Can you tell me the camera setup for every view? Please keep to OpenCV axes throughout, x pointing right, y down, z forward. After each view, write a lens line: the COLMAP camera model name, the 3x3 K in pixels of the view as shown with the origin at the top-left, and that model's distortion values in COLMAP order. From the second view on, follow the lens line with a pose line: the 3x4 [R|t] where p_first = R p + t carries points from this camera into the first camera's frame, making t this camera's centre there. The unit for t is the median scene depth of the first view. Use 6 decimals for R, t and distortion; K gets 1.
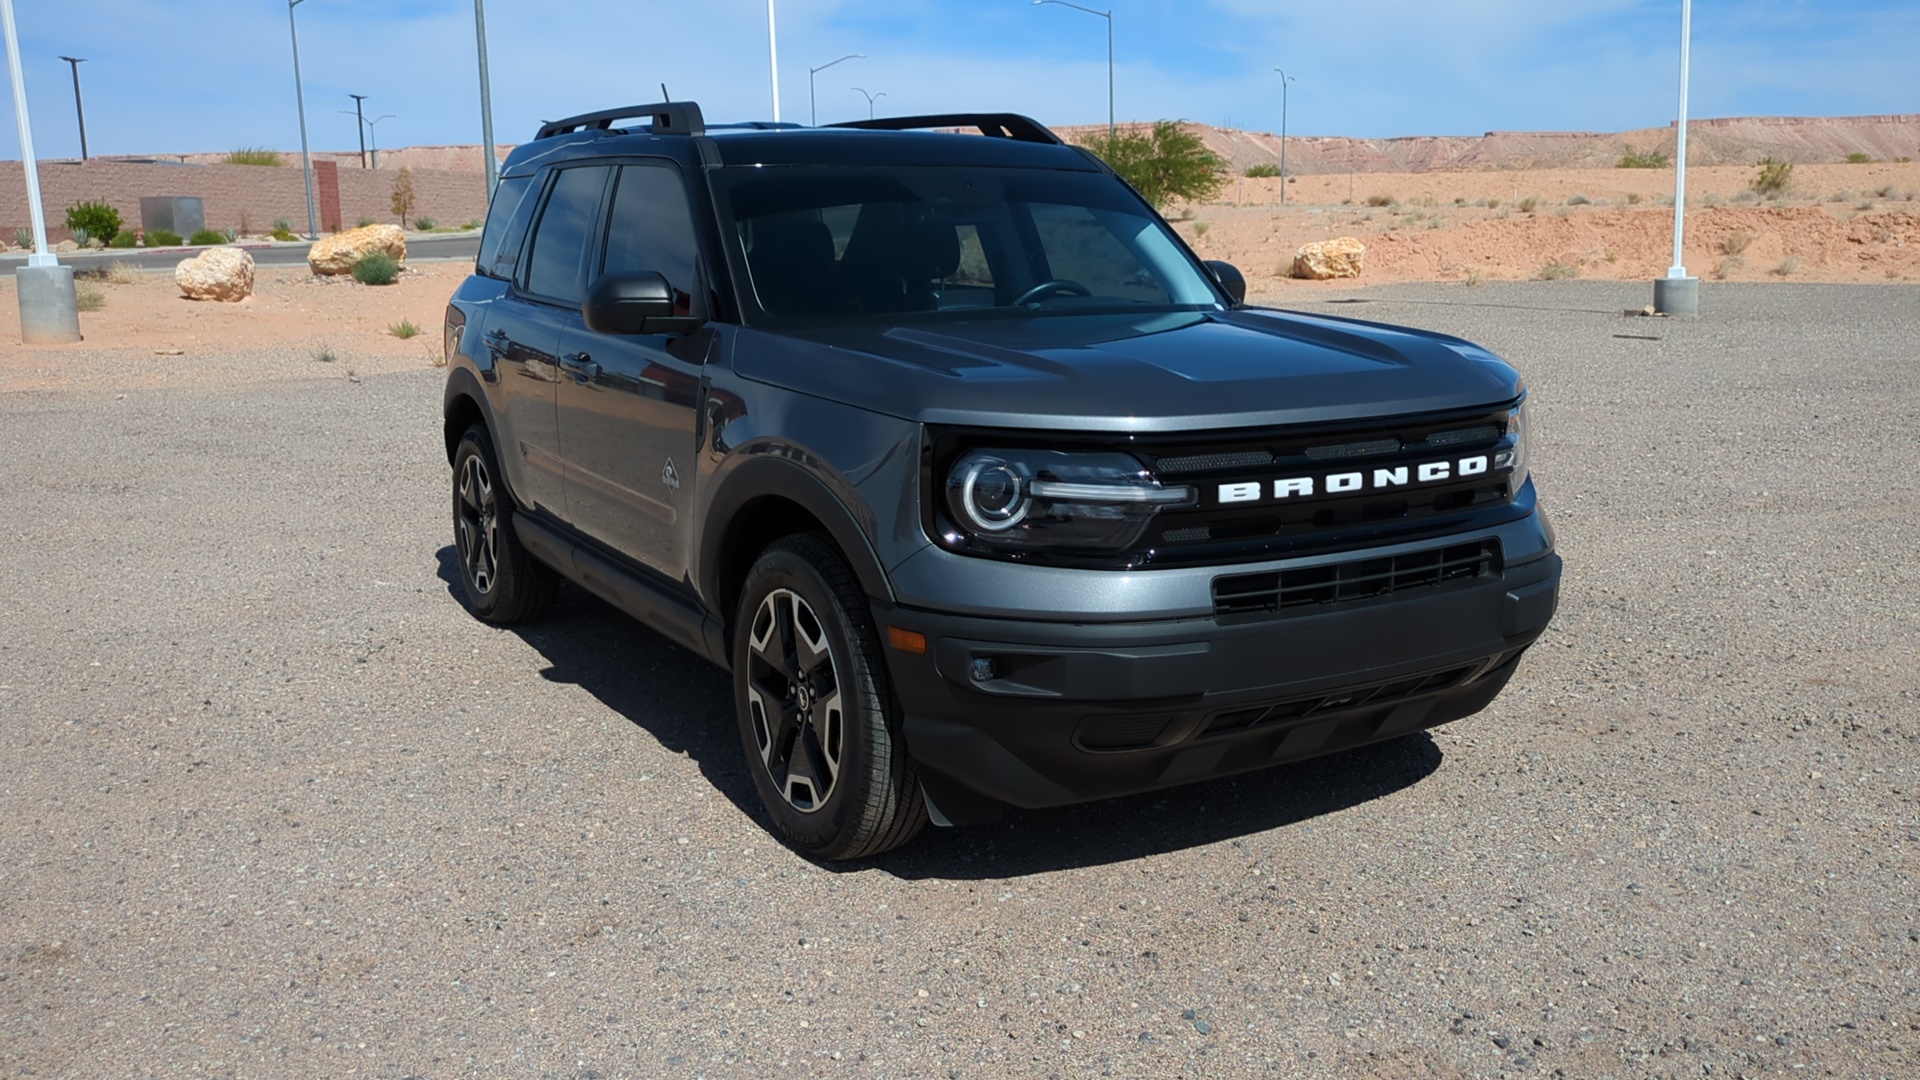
lens RADIAL K [[1651.1, 0, 979.2], [0, 1651.1, 509.7], [0, 0, 1]] dist [0.063381, -0.085190]
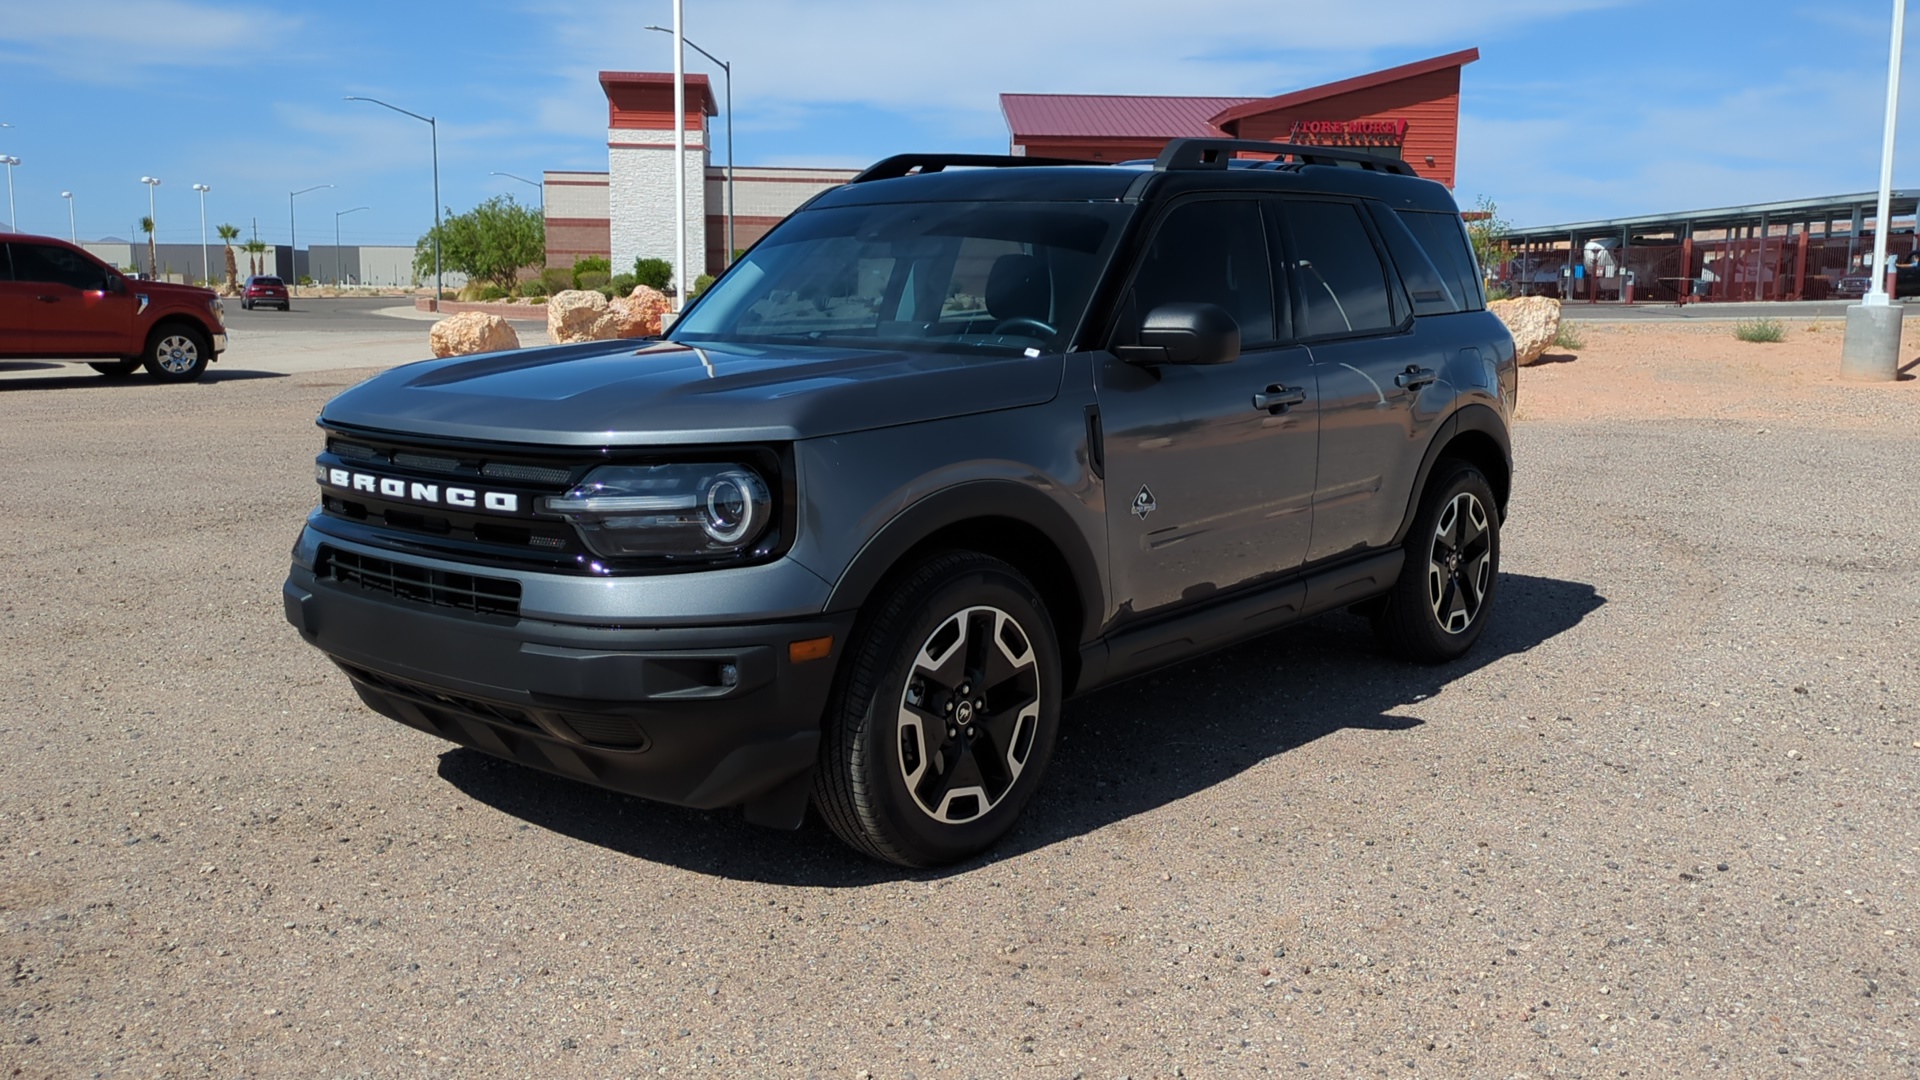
lens RADIAL K [[1633.3, 0, 963.4], [0, 1633.3, 505.0], [0, 0, 1]] dist [0.058216, -0.010471]
pose [[0.334388, 0.138505, -0.932202, 1.317949], [-0.162534, 0.982796, 0.087720, -0.156783], [0.928314, 0.122182, 0.351147, 0.935088]]
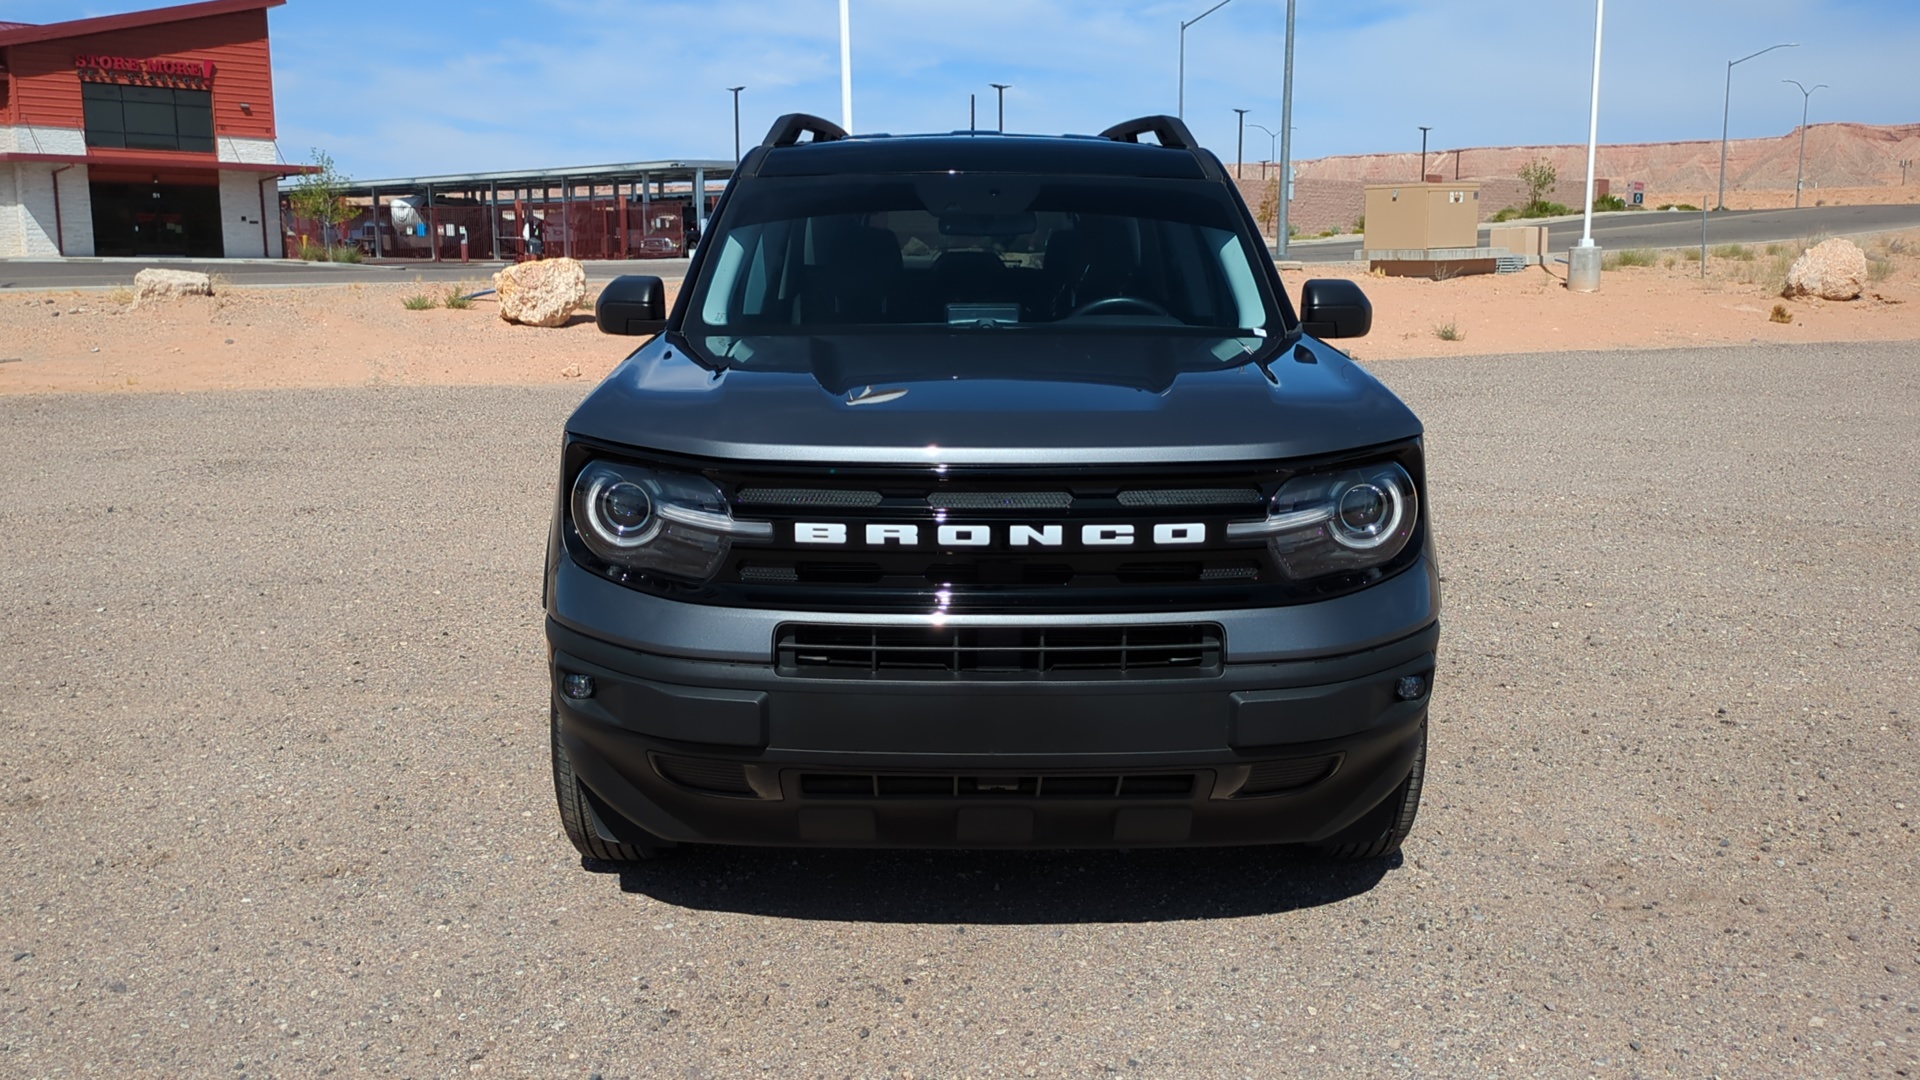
lens RADIAL K [[1651.1, 0, 979.2], [0, 1651.1, 509.7], [0, 0, 1]] dist [0.063381, -0.085190]
pose [[0.862512, 0.092858, -0.497444, 0.634872], [-0.094970, 0.995256, 0.021119, -0.047293], [0.497045, 0.029027, 0.867239, 0.240750]]
